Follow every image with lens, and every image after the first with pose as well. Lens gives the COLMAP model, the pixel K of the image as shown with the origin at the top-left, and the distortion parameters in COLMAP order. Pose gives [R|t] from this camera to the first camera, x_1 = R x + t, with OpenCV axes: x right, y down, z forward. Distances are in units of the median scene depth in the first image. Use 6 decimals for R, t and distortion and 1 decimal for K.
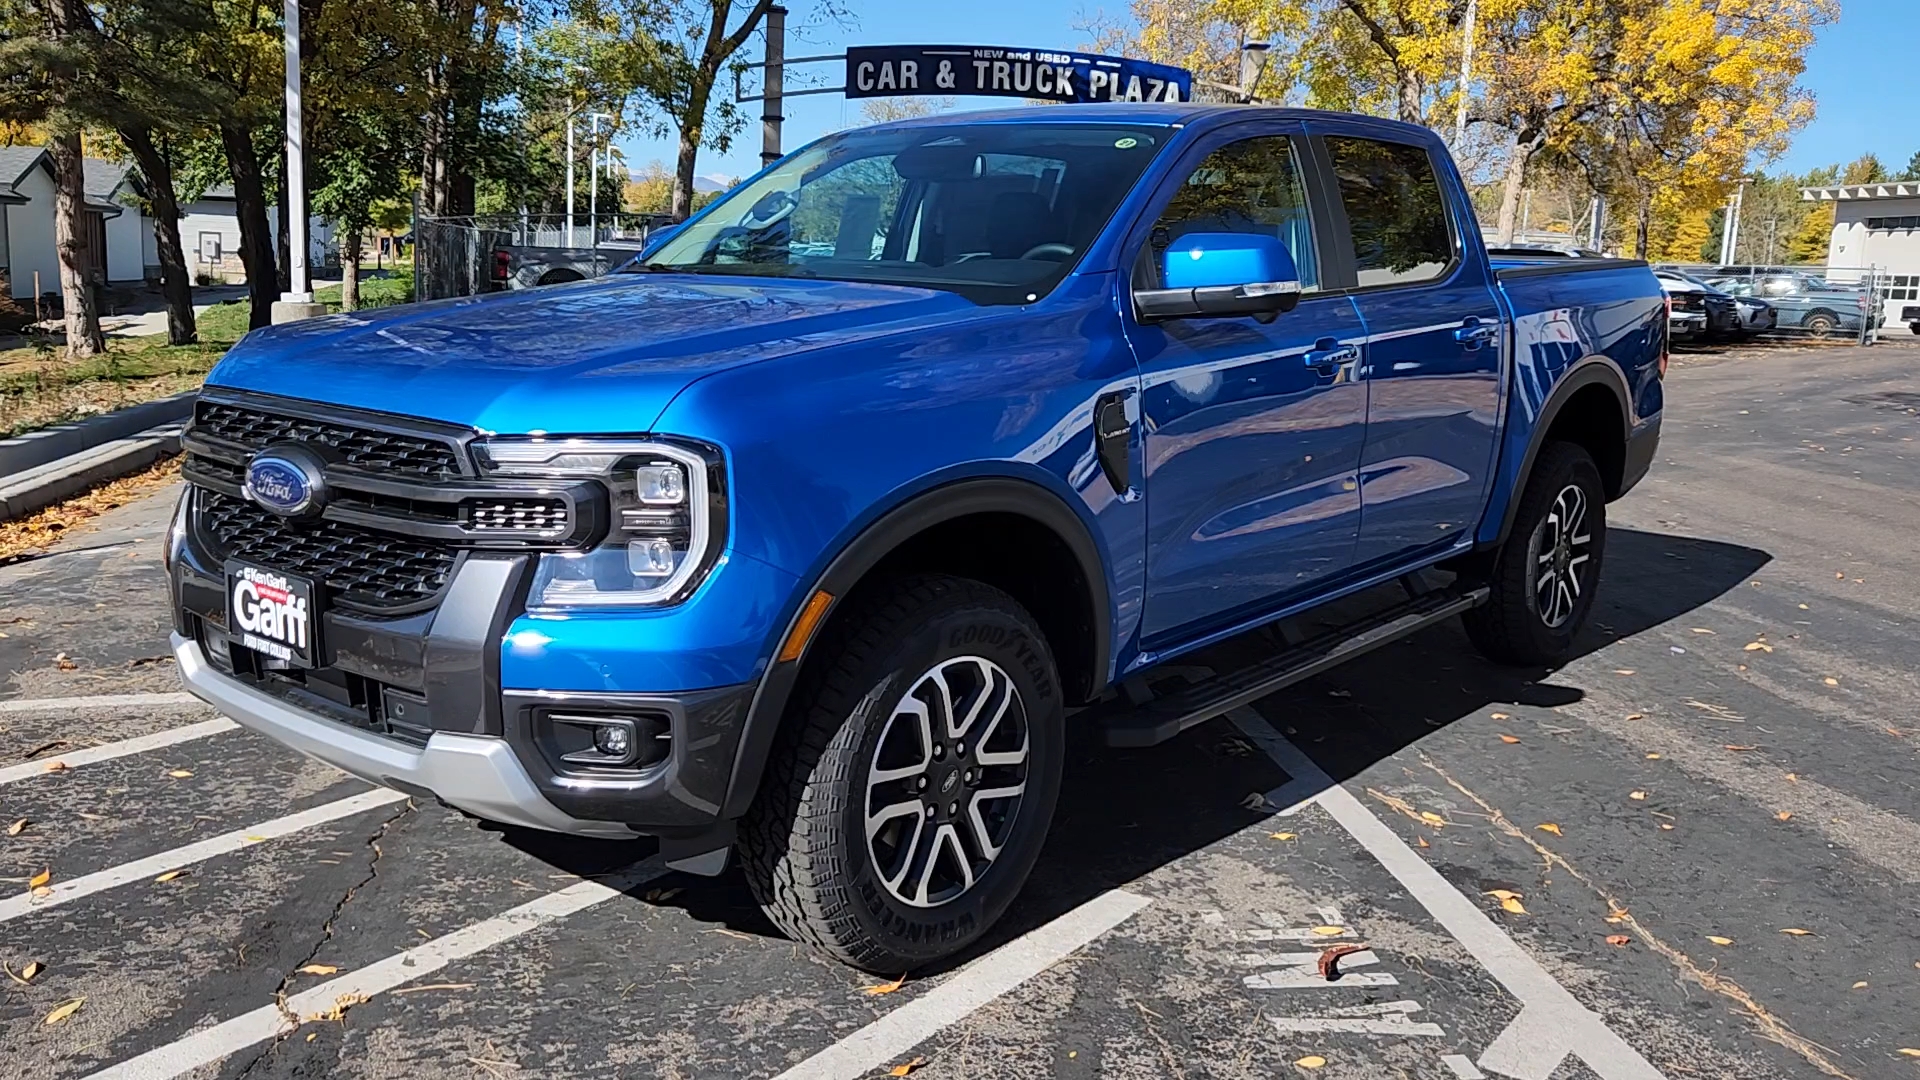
lens RADIAL K [[1629.7, 0, 940.0], [0, 1629.7, 545.5], [0, 0, 1]] dist [0.024525, -0.007533]
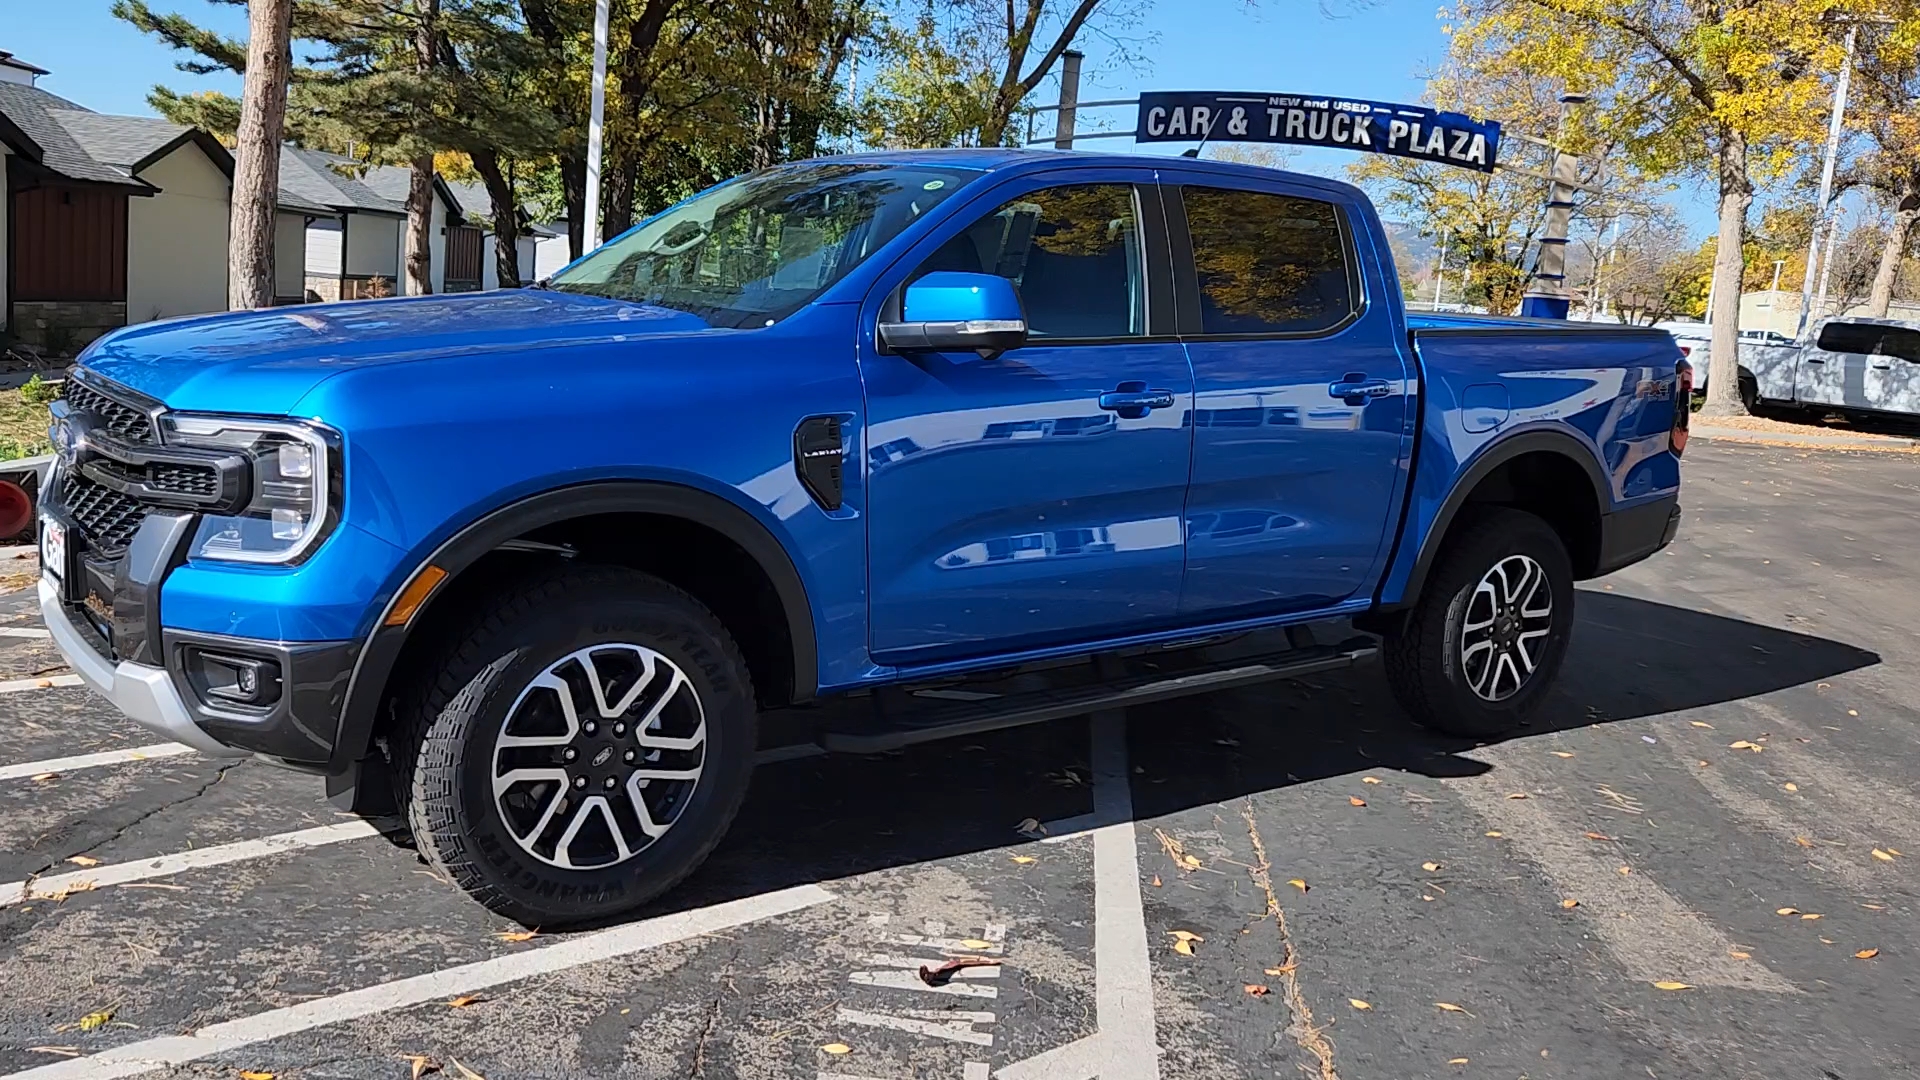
lens RADIAL K [[1629.7, 0, 932.0], [0, 1629.7, 549.7], [0, 0, 1]] dist [0.024525, -0.007533]
pose [[0.974533, 0.078136, -0.210192, 0.390161], [-0.082824, 0.996472, -0.013581, 0.002626], [0.208389, 0.030645, 0.977566, -0.024239]]
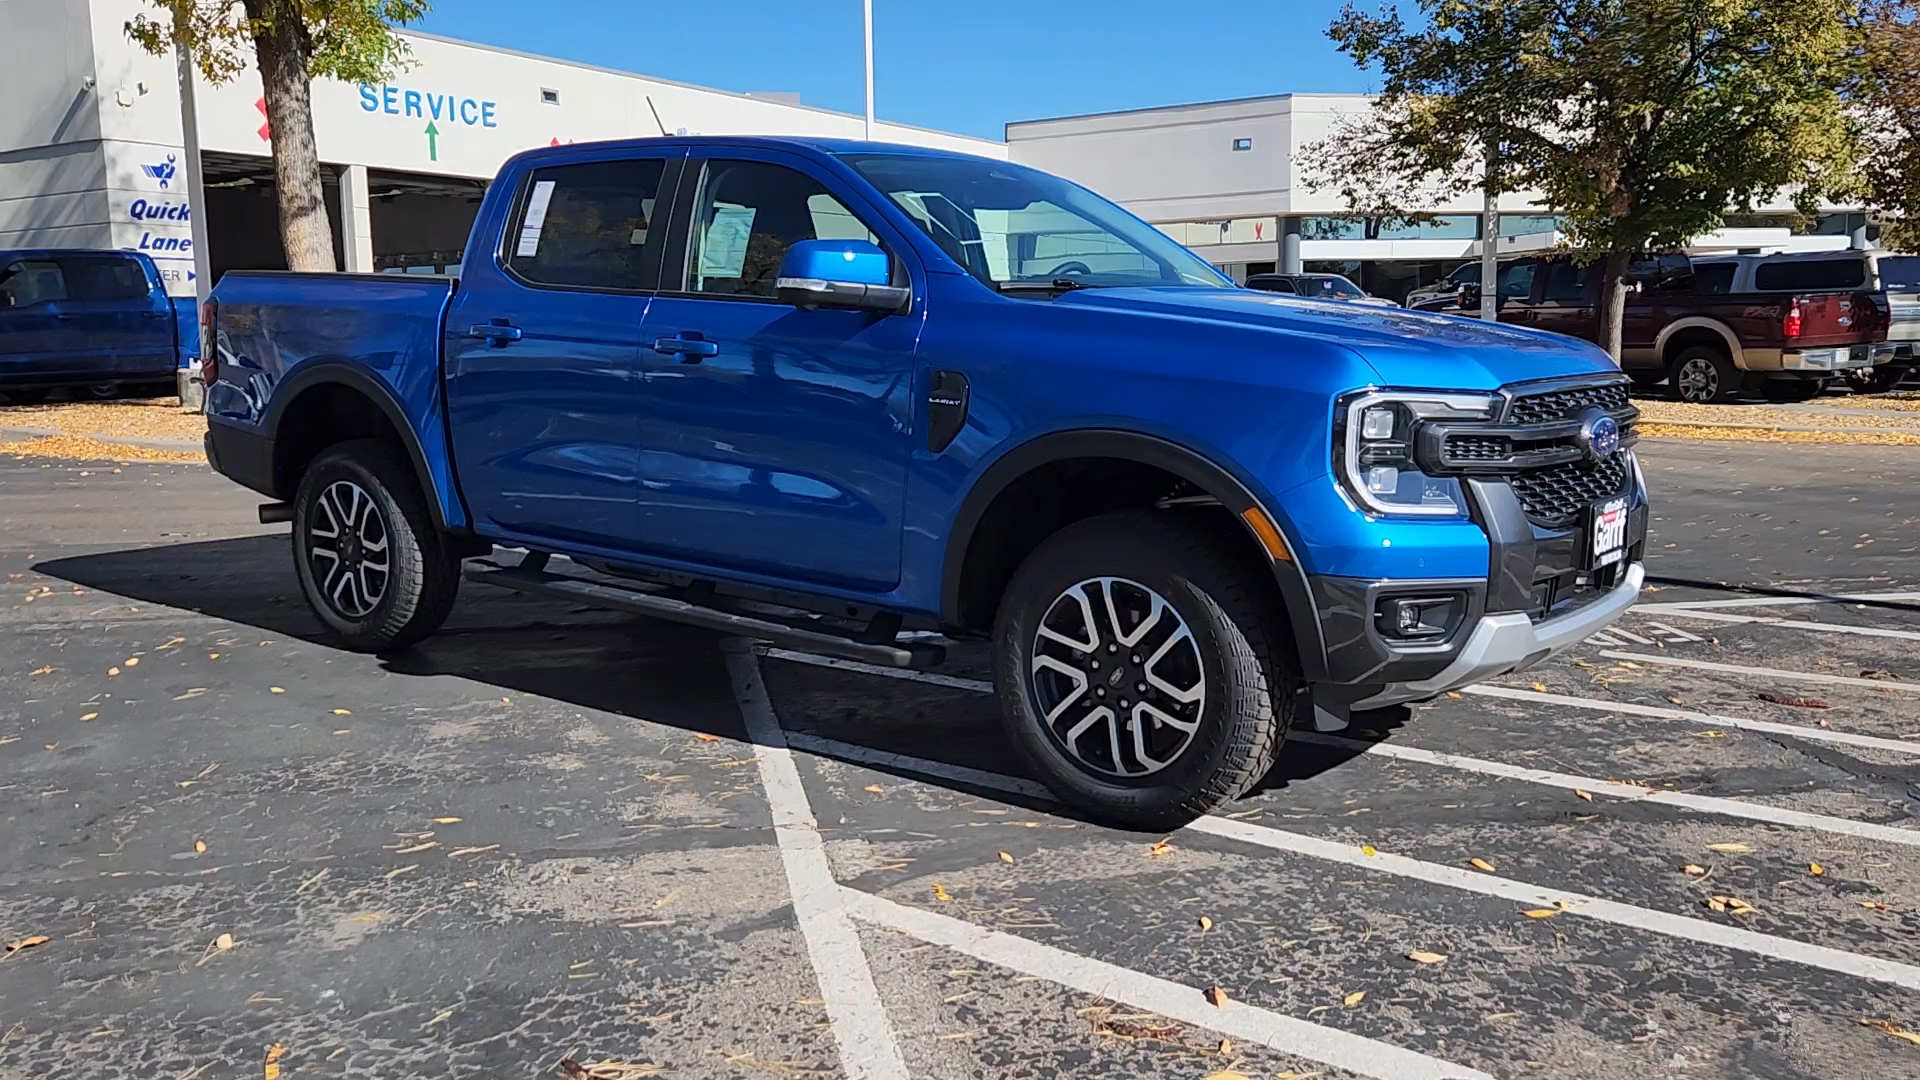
lens RADIAL K [[1629.7, 0, 949.9], [0, 1629.7, 534.5], [0, 0, 1]] dist [0.024525, -0.007533]
pose [[-0.054491, -0.161491, 0.985369, -1.454015], [0.180449, 0.968994, 0.168786, -0.240869], [-0.982074, 0.187007, -0.023661, 1.328952]]
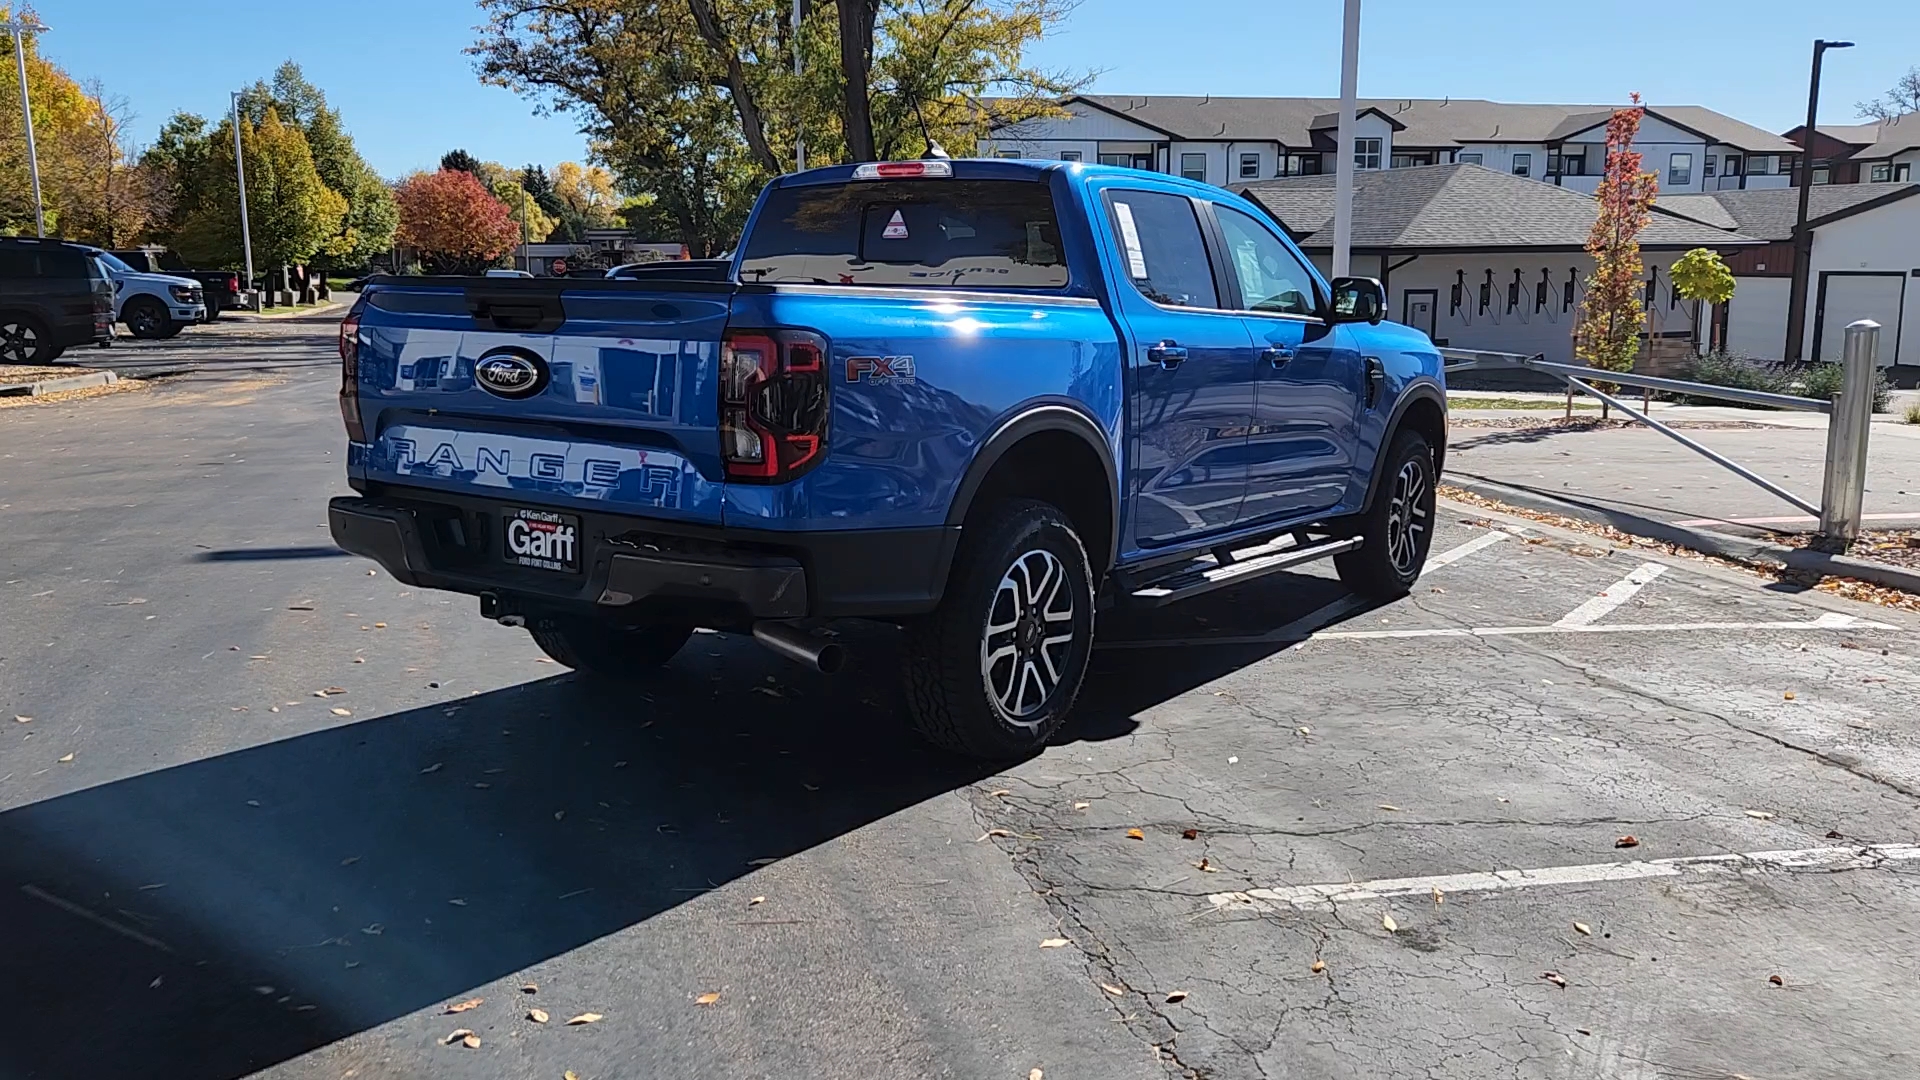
lens RADIAL K [[1629.7, 0, 933.5], [0, 1629.7, 542.1], [0, 0, 1]] dist [0.024525, -0.007533]
pose [[-0.995028, -0.018033, -0.097945, 0.421257], [-0.050138, 0.940452, 0.336208, -0.574909], [0.086050, 0.339448, -0.936681, 3.115641]]
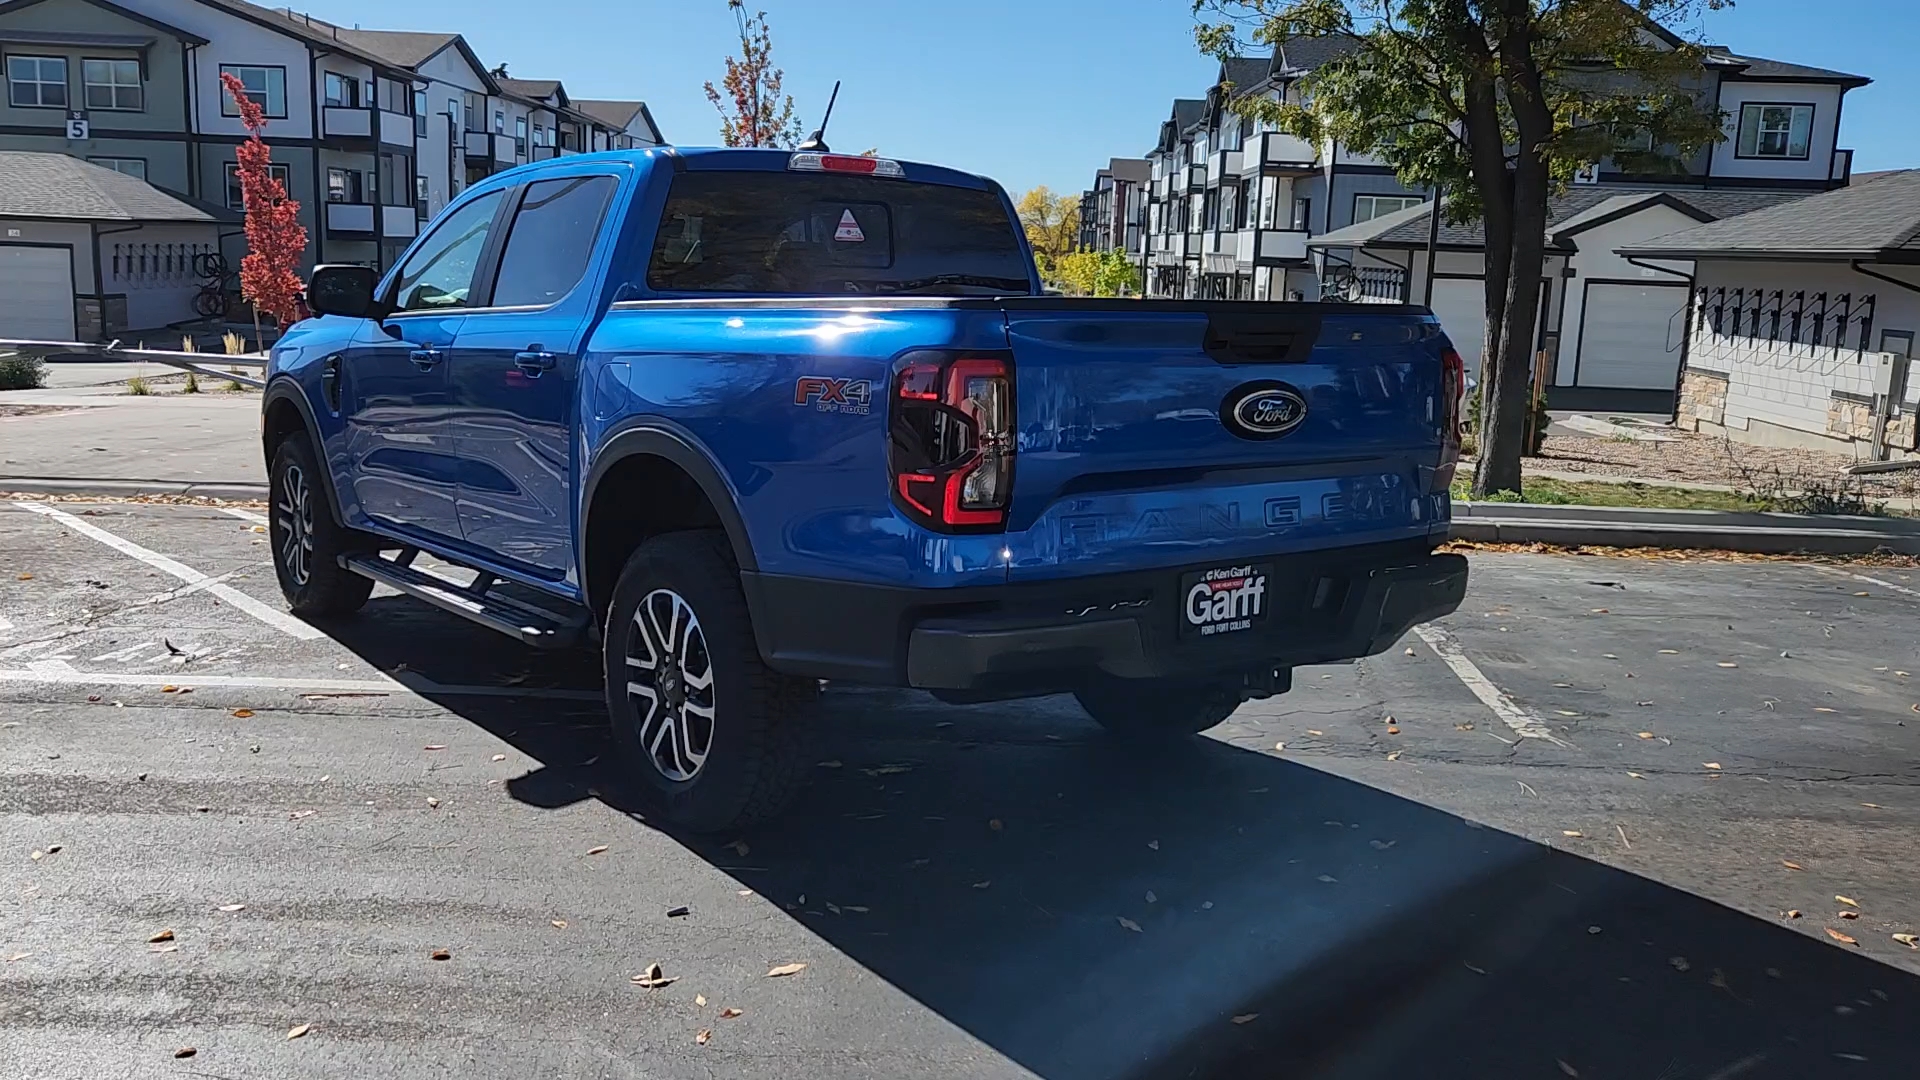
lens RADIAL K [[1629.7, 0, 943.3], [0, 1629.7, 541.8], [0, 0, 1]] dist [0.024525, -0.007533]
pose [[-0.213894, 0.125433, -0.968770, 1.672608], [-0.206884, 0.963409, 0.170417, -0.327977], [0.954698, 0.236874, -0.180118, 1.938681]]
